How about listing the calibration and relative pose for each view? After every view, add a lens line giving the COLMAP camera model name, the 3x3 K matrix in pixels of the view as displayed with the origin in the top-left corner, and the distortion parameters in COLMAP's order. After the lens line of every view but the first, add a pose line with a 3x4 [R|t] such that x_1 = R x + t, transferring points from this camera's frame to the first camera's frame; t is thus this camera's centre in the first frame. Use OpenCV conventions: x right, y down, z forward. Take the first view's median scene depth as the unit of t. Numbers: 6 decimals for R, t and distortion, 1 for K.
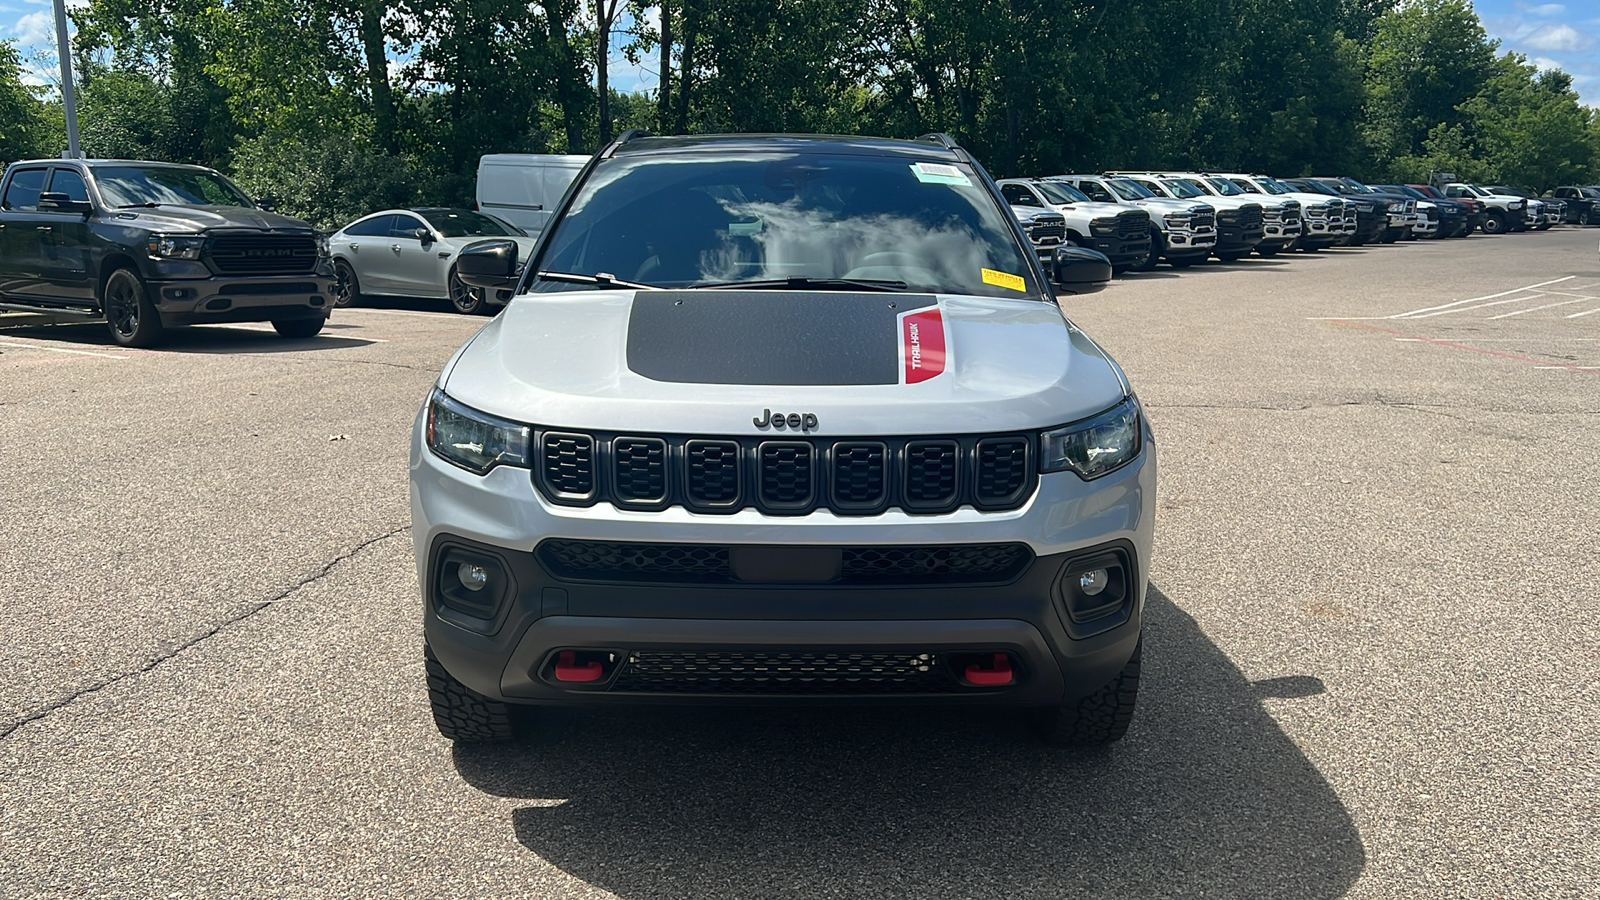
lens RADIAL K [[1363.7, 0, 790.1], [0, 1363.7, 449.2], [0, 0, 1]] dist [0.057514, -0.059543]
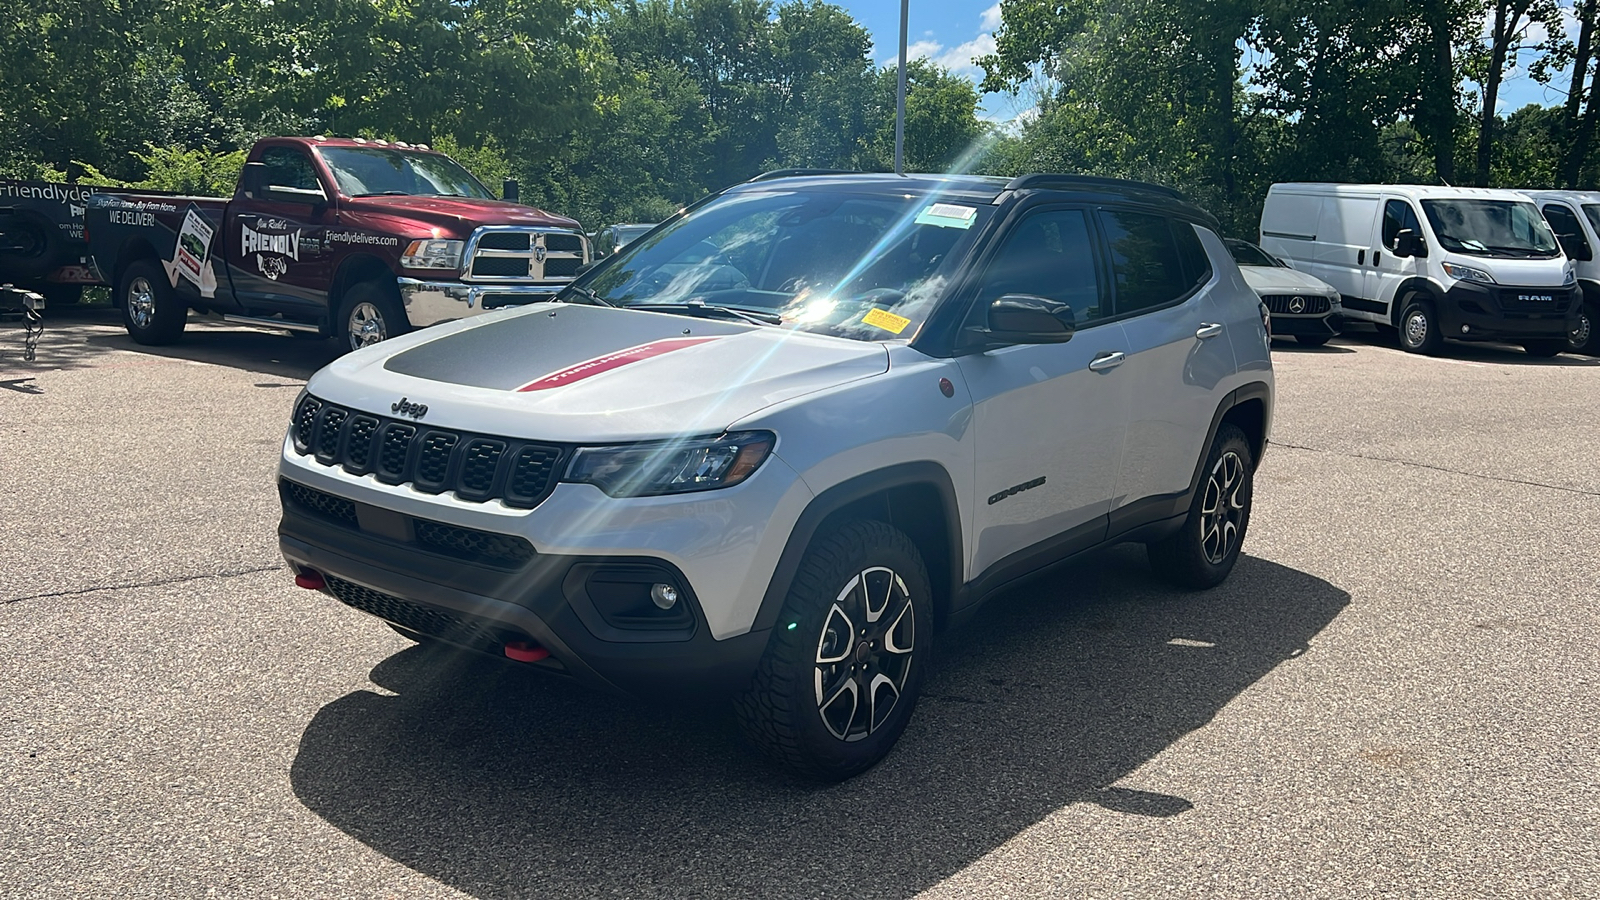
lens RADIAL K [[1339.3, 0, 800.0], [0, 1339.3, 450.0], [0, 0, 1]] dist [0.061395, -0.050276]
pose [[0.793787, 0.130385, -0.594055, 0.661884], [-0.139111, 0.989780, 0.031357, -0.046777], [0.592073, 0.057749, 0.803813, 0.157298]]
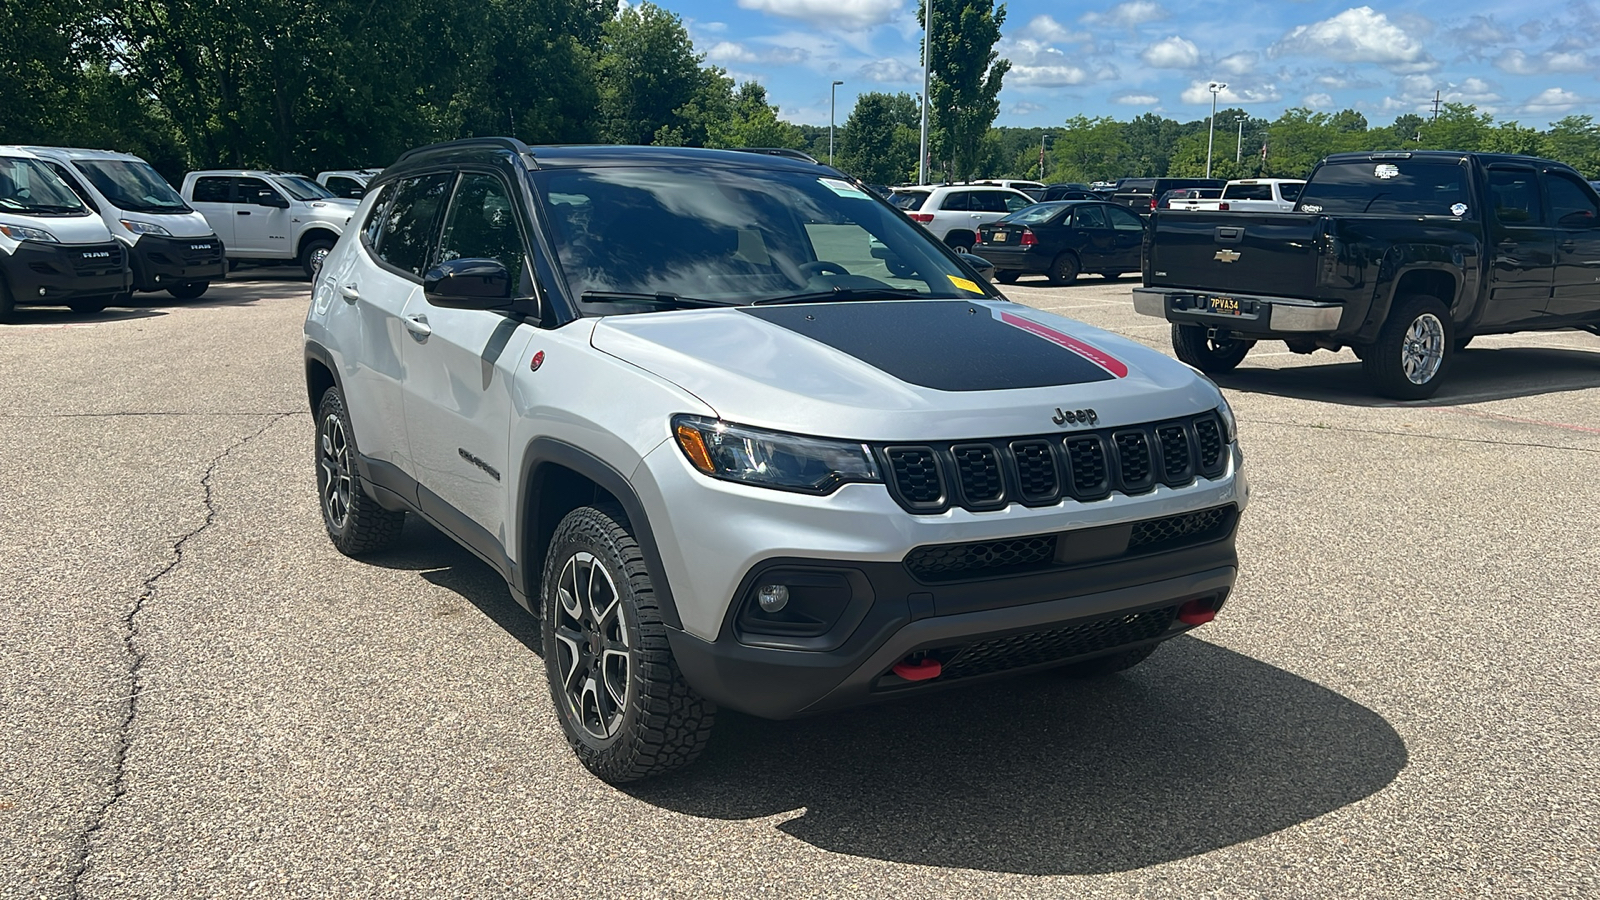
lens RADIAL K [[1363.7, 0, 790.1], [0, 1363.7, 449.2], [0, 0, 1]] dist [0.057514, -0.059543]
pose [[0.858916, -0.092203, 0.503748, -0.517044], [0.089365, 0.995552, 0.029848, -0.032731], [-0.504259, 0.019380, 0.863335, 0.092797]]
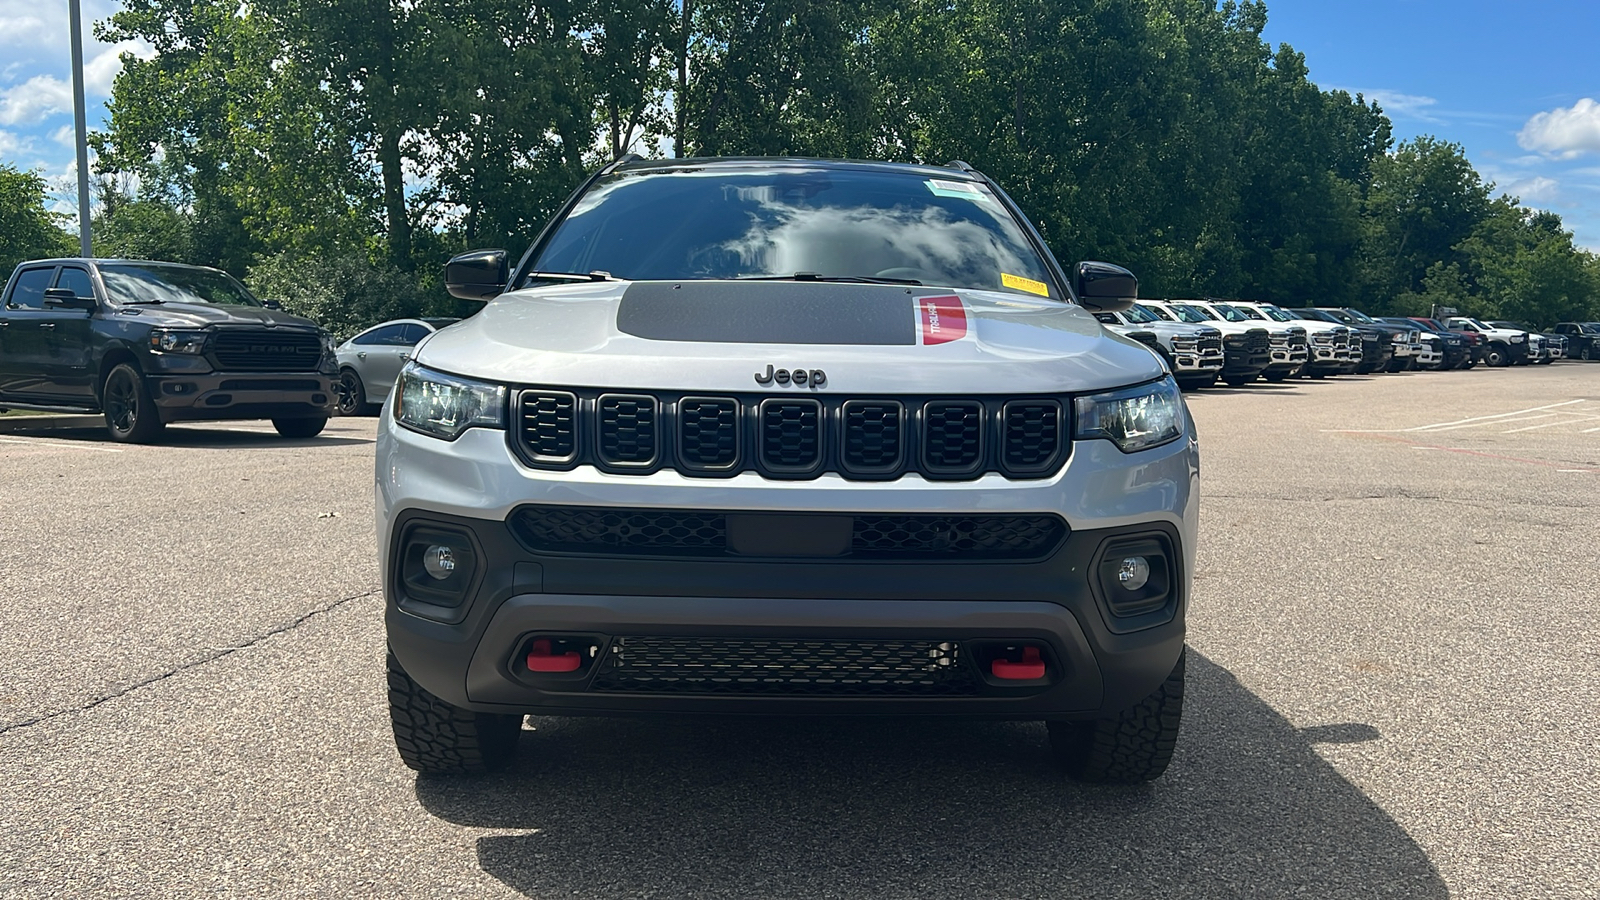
lens RADIAL K [[1366.2, 0, 801.1], [0, 1366.2, 441.2], [0, 0, 1]] dist [0.041626, -0.026354]
pose [[0.999969, 0.007674, 0.001675, 0.001575], [-0.007462, 0.994702, -0.102532, 0.075180], [-0.002453, 0.102516, 0.994728, 0.072394]]
